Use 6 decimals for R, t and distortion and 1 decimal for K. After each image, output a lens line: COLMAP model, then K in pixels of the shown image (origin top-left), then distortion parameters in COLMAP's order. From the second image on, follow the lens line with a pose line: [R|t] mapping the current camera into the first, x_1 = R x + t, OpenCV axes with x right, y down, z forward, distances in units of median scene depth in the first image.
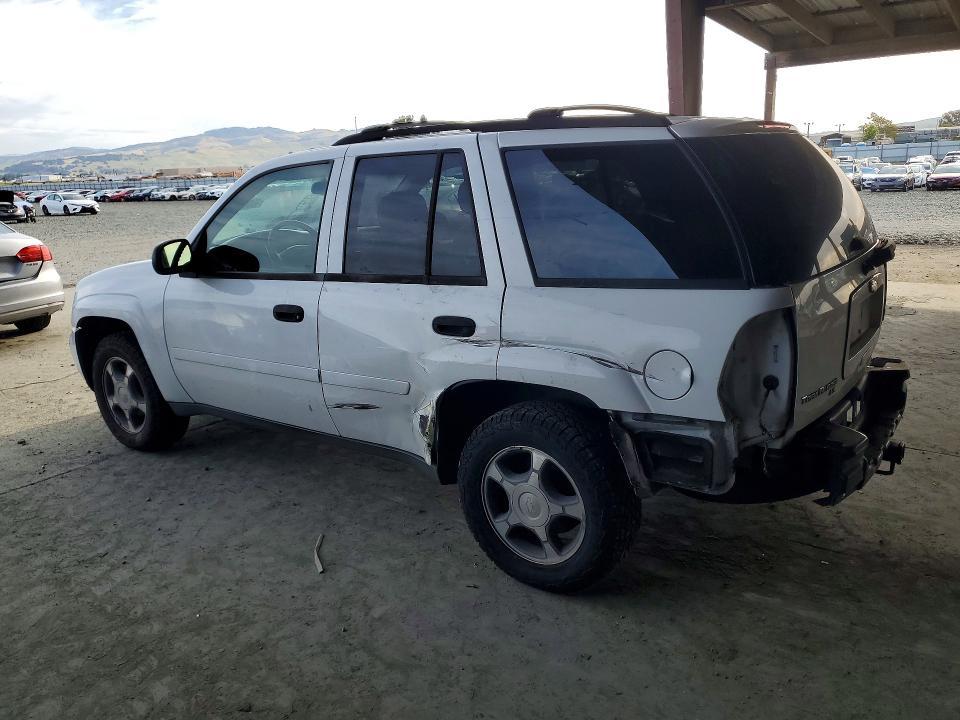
lens RADIAL K [[766.3, 0, 491.4], [0, 766.3, 362.1], [0, 0, 1]] dist [0.016093, 0.010774]
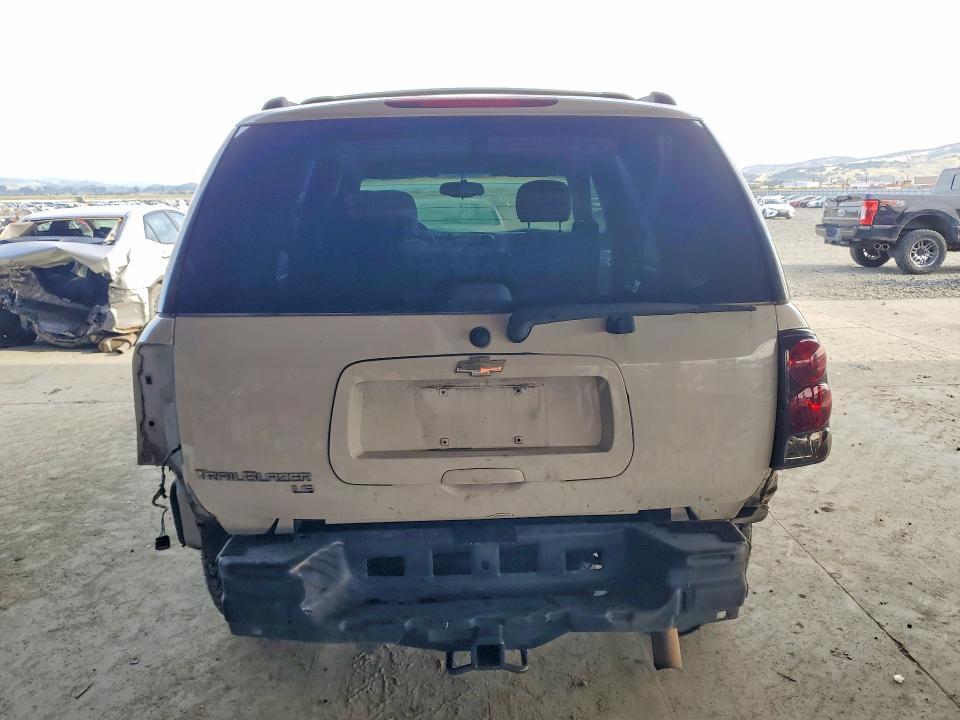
lens RADIAL K [[766.3, 0, 491.4], [0, 766.3, 362.1], [0, 0, 1]] dist [0.016093, 0.010774]
pose [[0.597984, 0.203590, -0.775220, 0.864341], [-0.210351, 0.973162, 0.093314, -0.145806], [0.773413, 0.107268, 0.624760, 0.545097]]
